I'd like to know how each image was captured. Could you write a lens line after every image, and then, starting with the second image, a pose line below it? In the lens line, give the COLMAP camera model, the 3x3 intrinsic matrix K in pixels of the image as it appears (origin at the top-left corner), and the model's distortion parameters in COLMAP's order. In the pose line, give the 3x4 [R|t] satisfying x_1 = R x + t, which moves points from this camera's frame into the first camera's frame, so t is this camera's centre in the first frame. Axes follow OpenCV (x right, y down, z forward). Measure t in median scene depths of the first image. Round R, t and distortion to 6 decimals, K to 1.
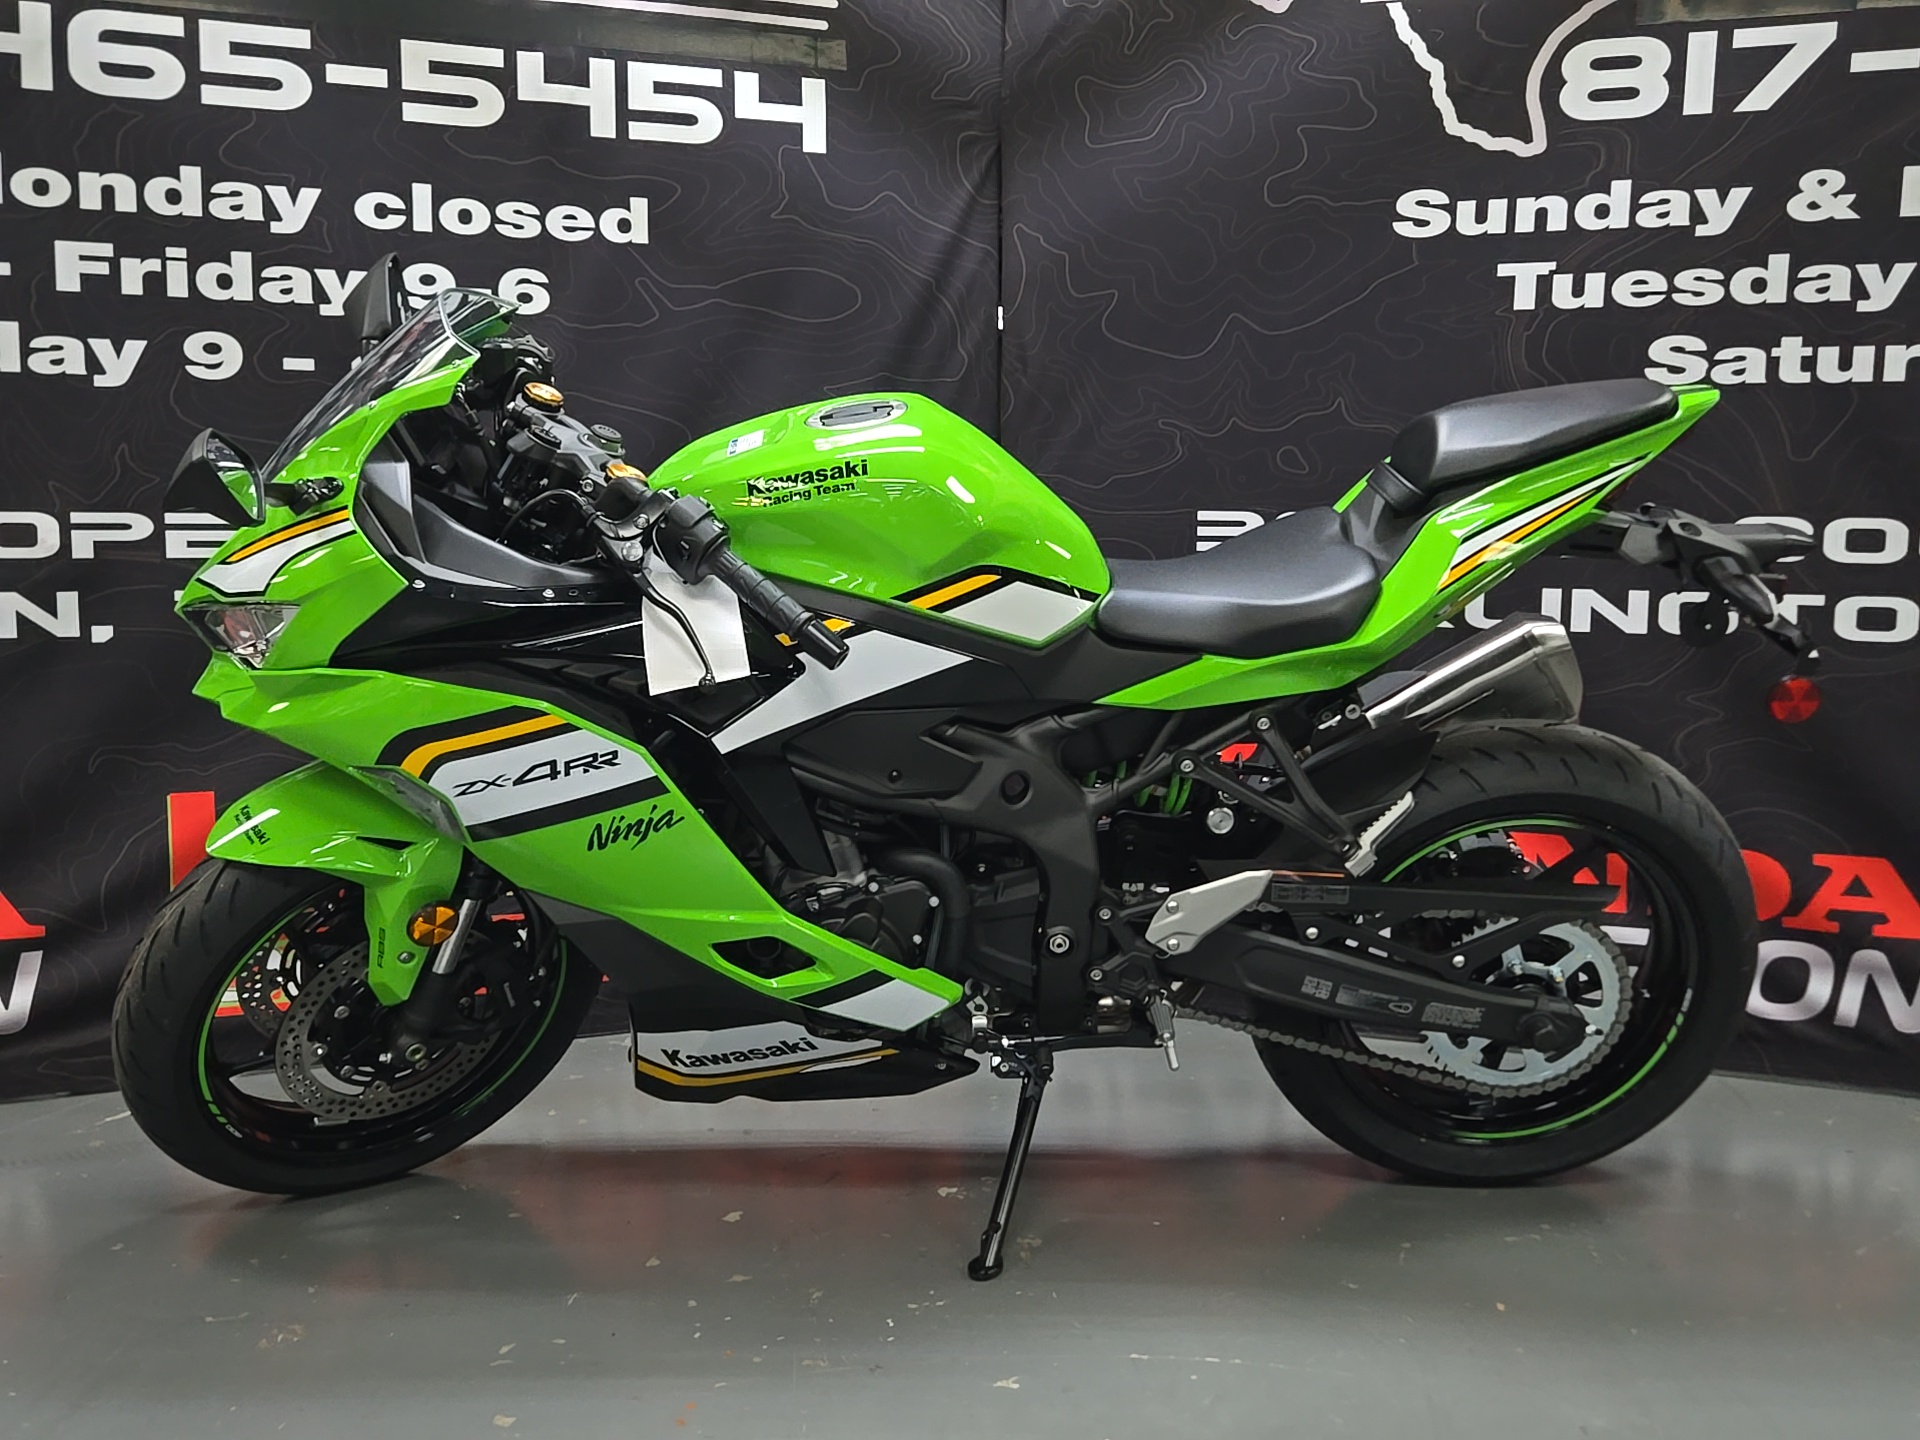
lens RADIAL K [[1985.4, 0, 951.4], [0, 1985.4, 720.6], [0, 0, 1]] dist [0.051541, 0.000000]
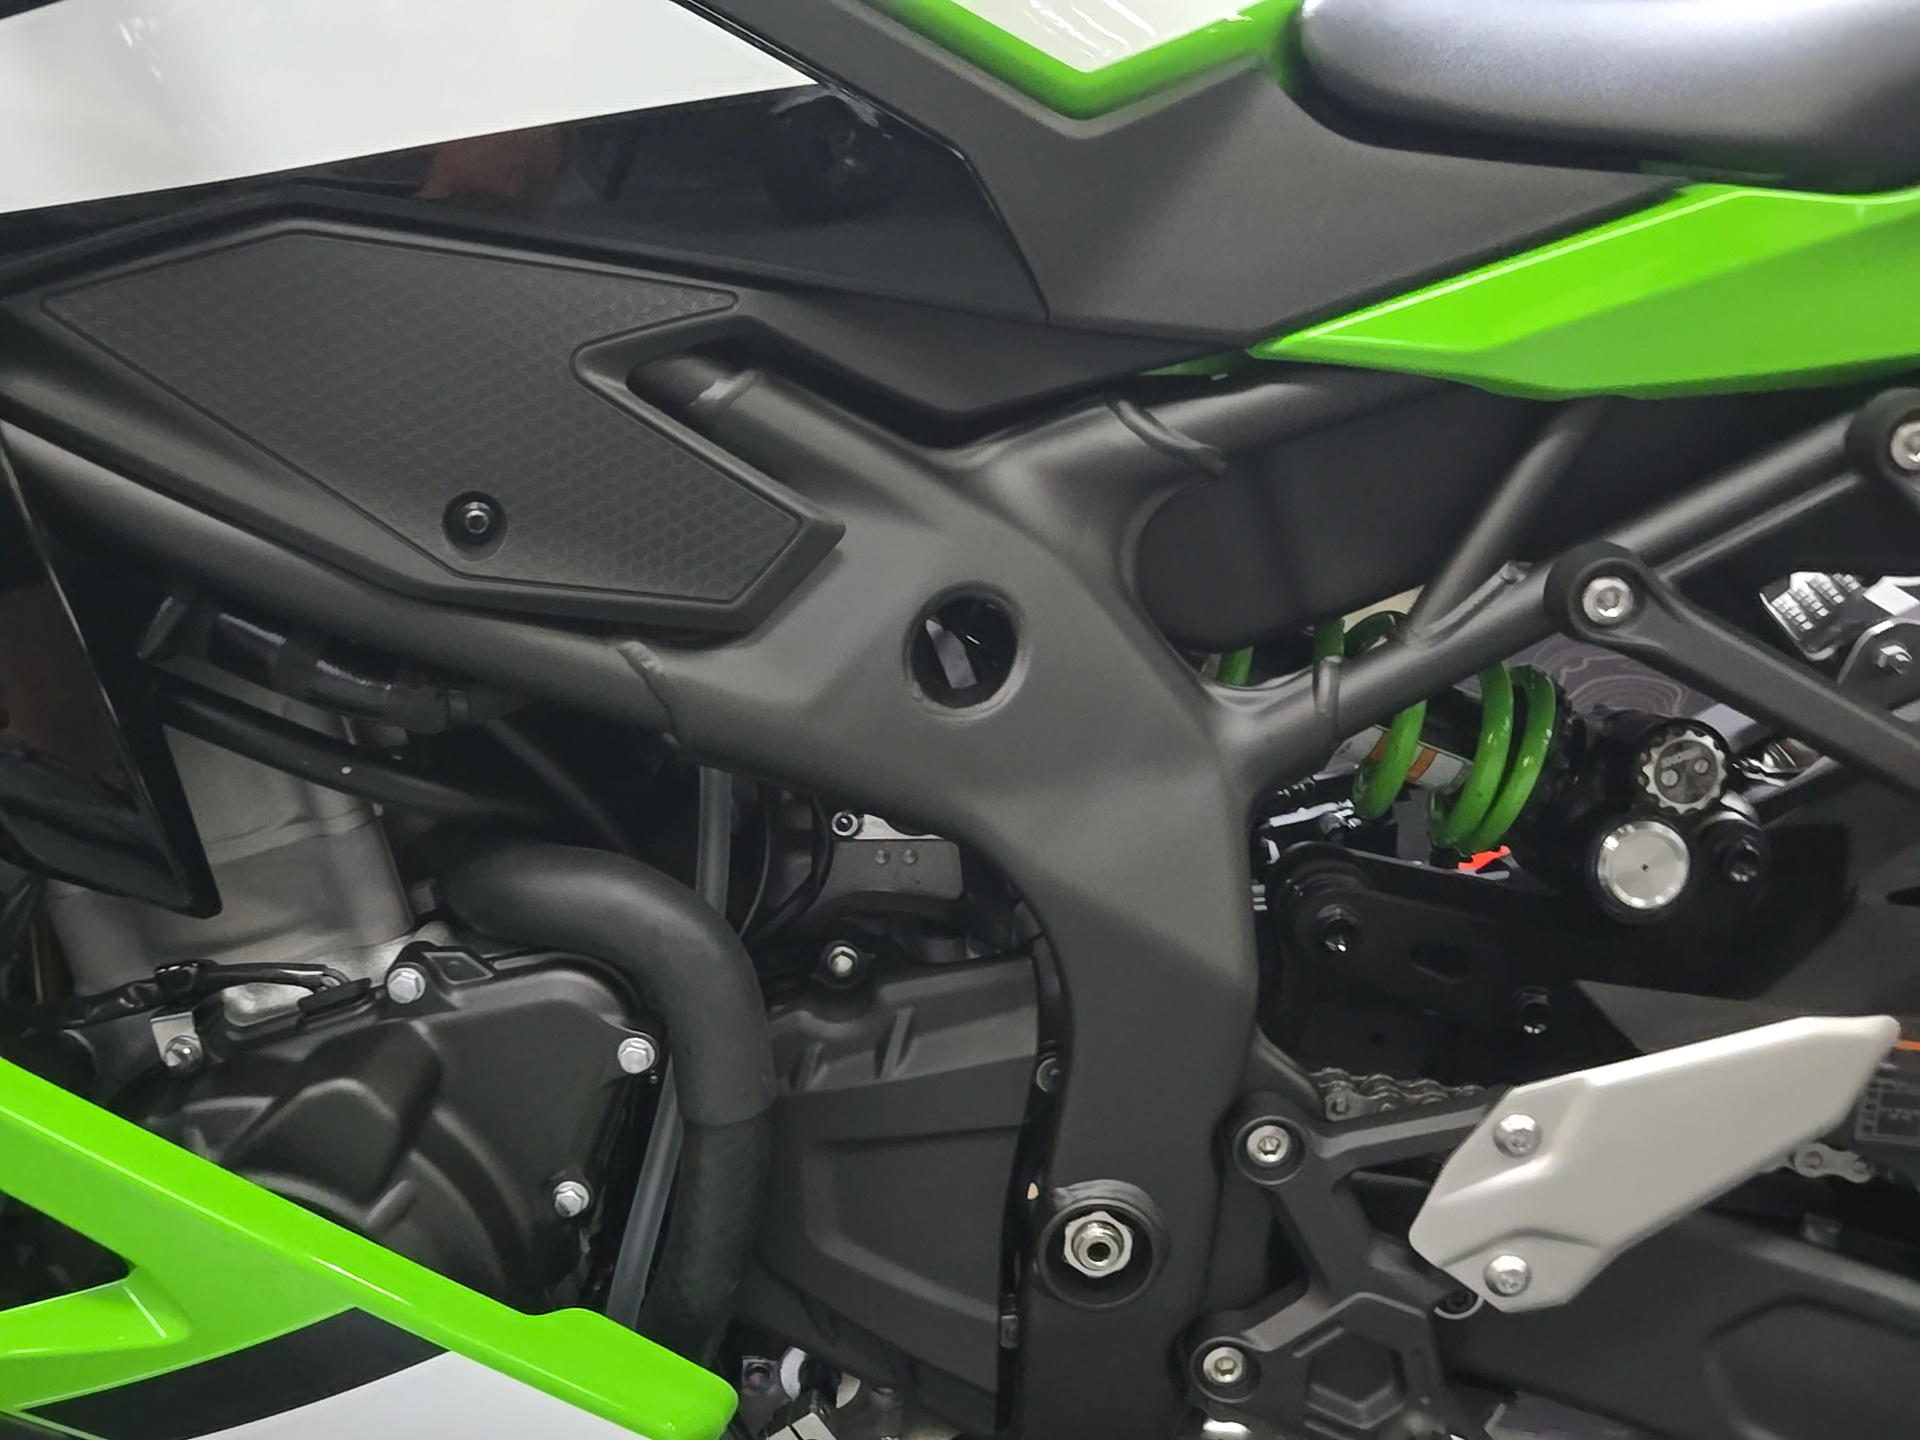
lens RADIAL K [[1985.4, 0, 959.6], [0, 1985.4, 732.4], [0, 0, 1]] dist [0.051541, 0.000000]
pose [[0.998220, 0.055285, -0.022386, 0.037769], [-0.057687, 0.990251, -0.126790, 0.079055], [0.015158, 0.127856, 0.991677, 0.725161]]
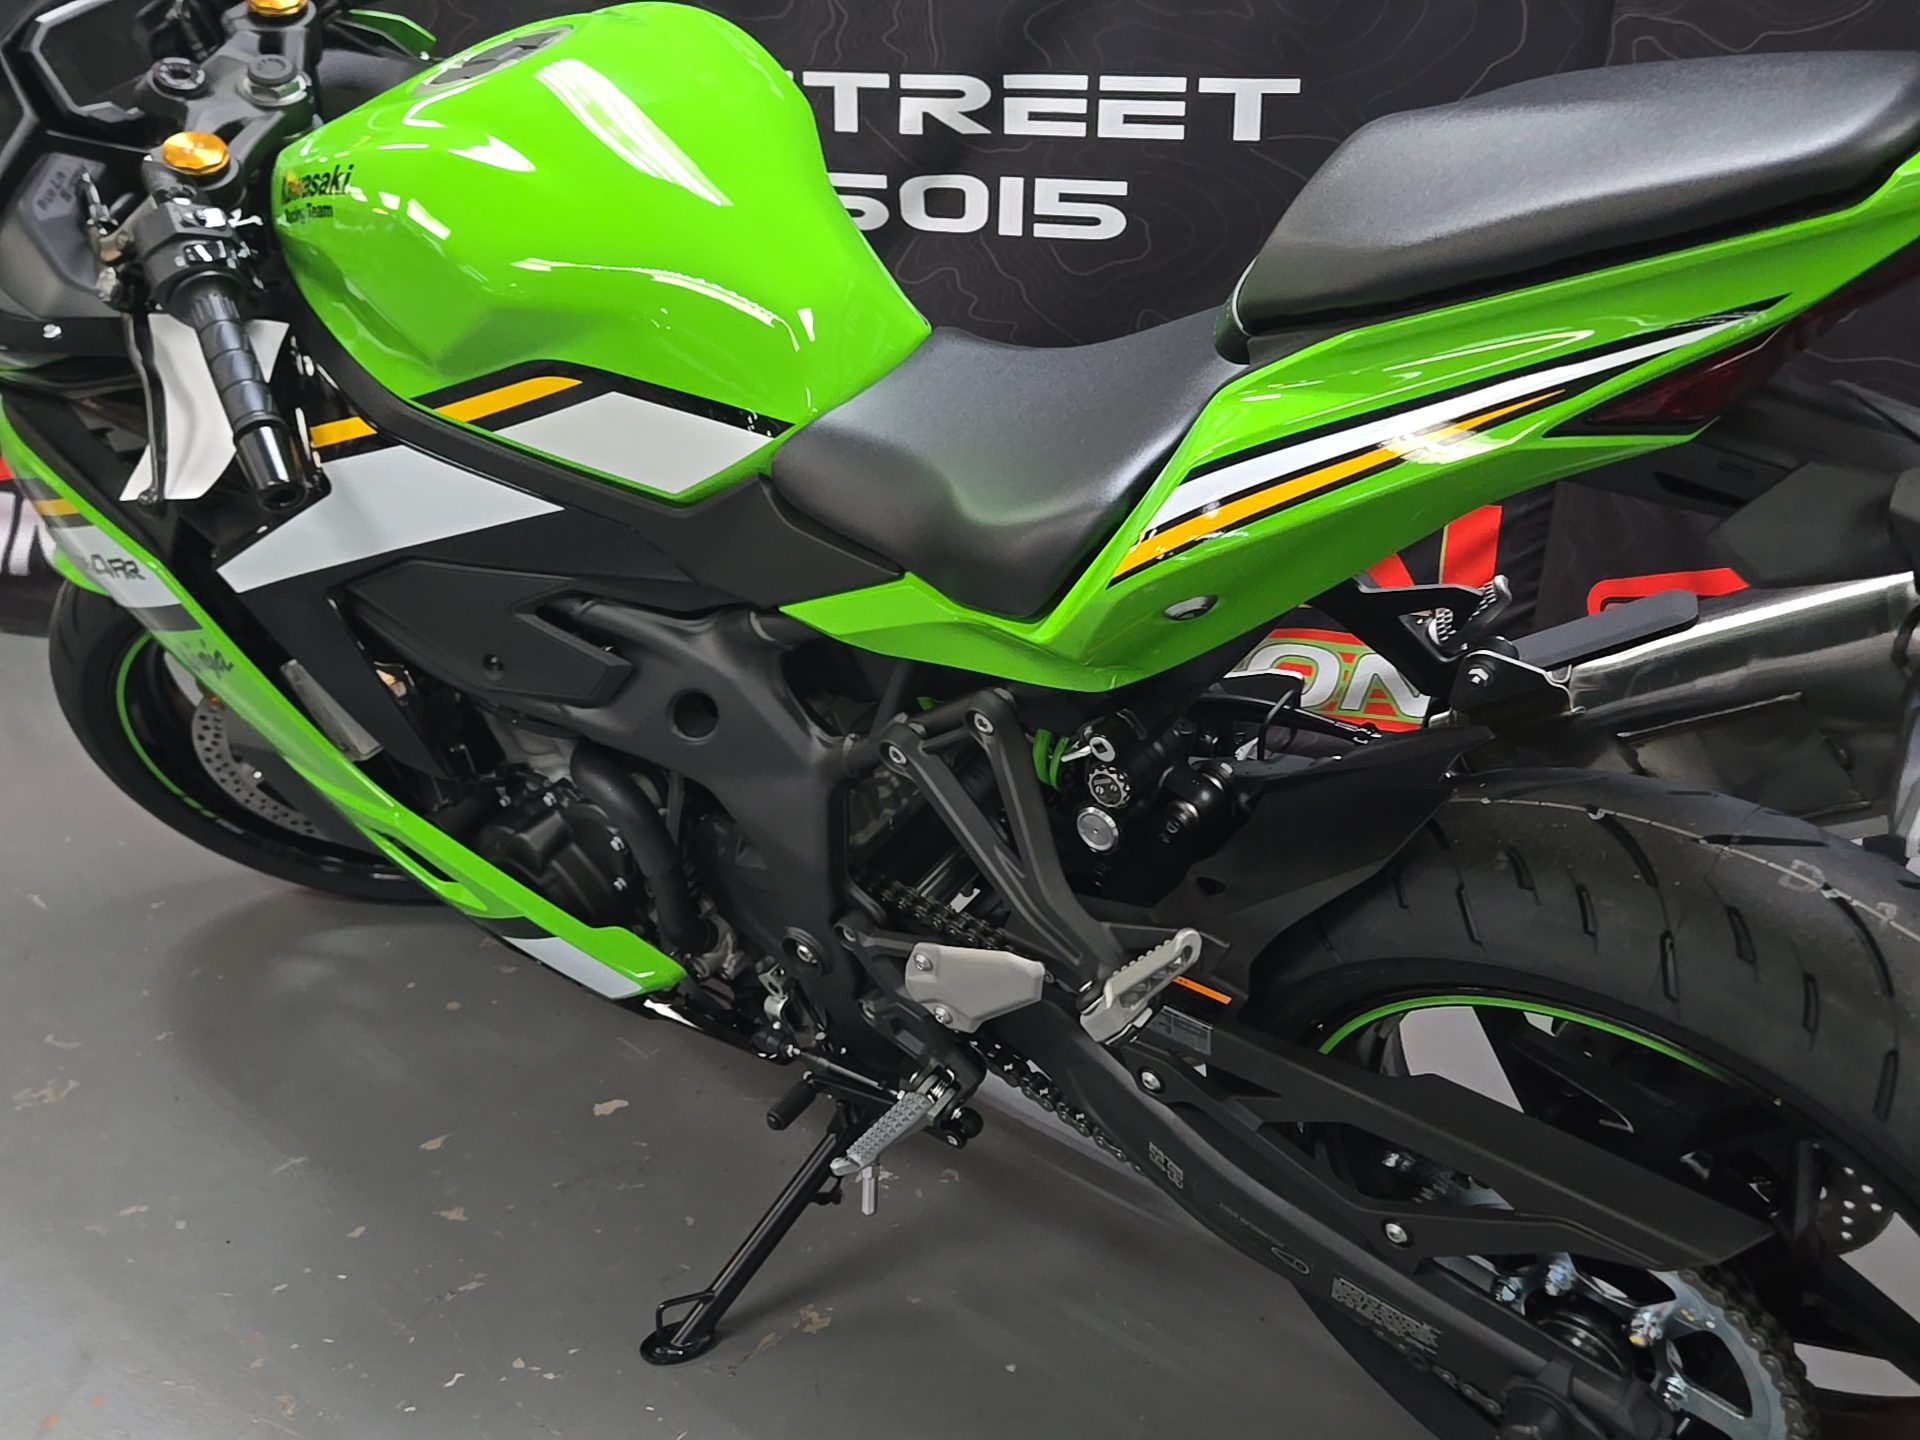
lens RADIAL K [[1985.4, 0, 958.8], [0, 1985.4, 737.2], [0, 0, 1]] dist [0.051541, 0.000000]
pose [[0.730267, 0.265784, -0.629341, 0.475282], [-0.054777, 0.941031, 0.333856, -0.166722], [0.680963, -0.209331, 0.701762, 0.616323]]
